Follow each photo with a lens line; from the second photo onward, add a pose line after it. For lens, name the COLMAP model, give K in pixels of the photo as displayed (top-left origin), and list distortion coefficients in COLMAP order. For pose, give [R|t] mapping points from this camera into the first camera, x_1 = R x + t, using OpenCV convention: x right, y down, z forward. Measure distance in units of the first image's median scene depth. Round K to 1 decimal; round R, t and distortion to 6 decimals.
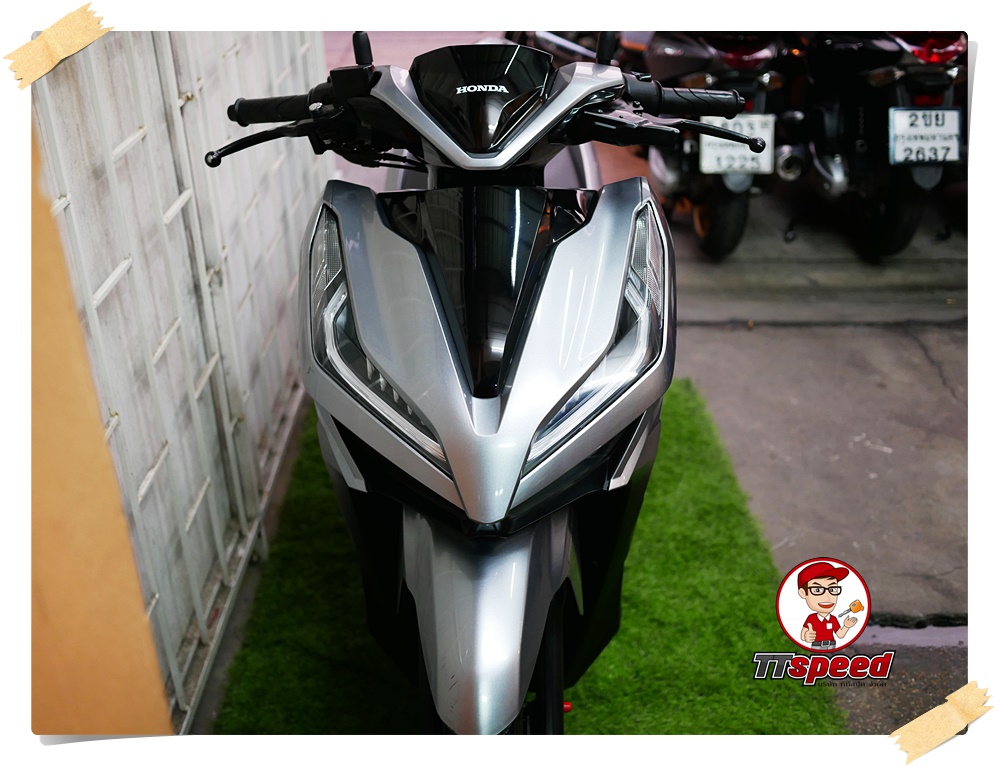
lens RADIAL K [[1034.7, 0, 499.5], [0, 1034.7, 383.0], [0, 0, 1]] dist [-0.000338, -0.002283]
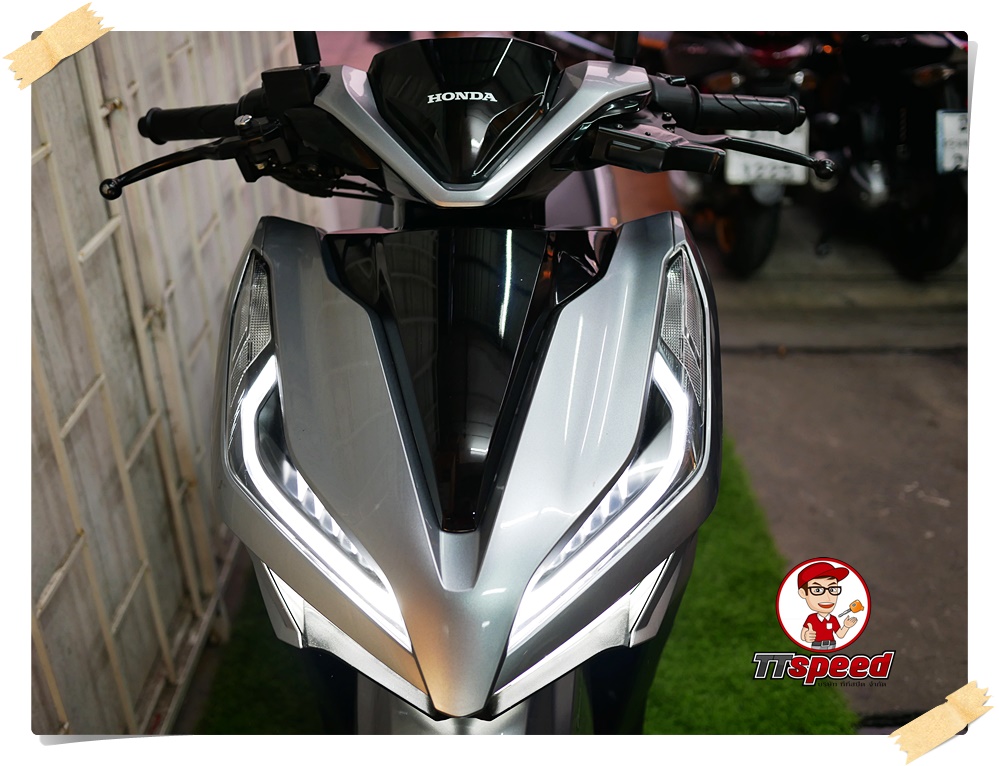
lens RADIAL K [[1034.7, 0, 499.5], [0, 1034.7, 383.0], [0, 0, 1]] dist [-0.000338, -0.002283]
pose [[0.999918, 0.000946, -0.012799, 0.014829], [-0.000934, 0.999999, 0.000946, -0.056406], [0.012800, -0.000934, 0.999918, 0.181932]]
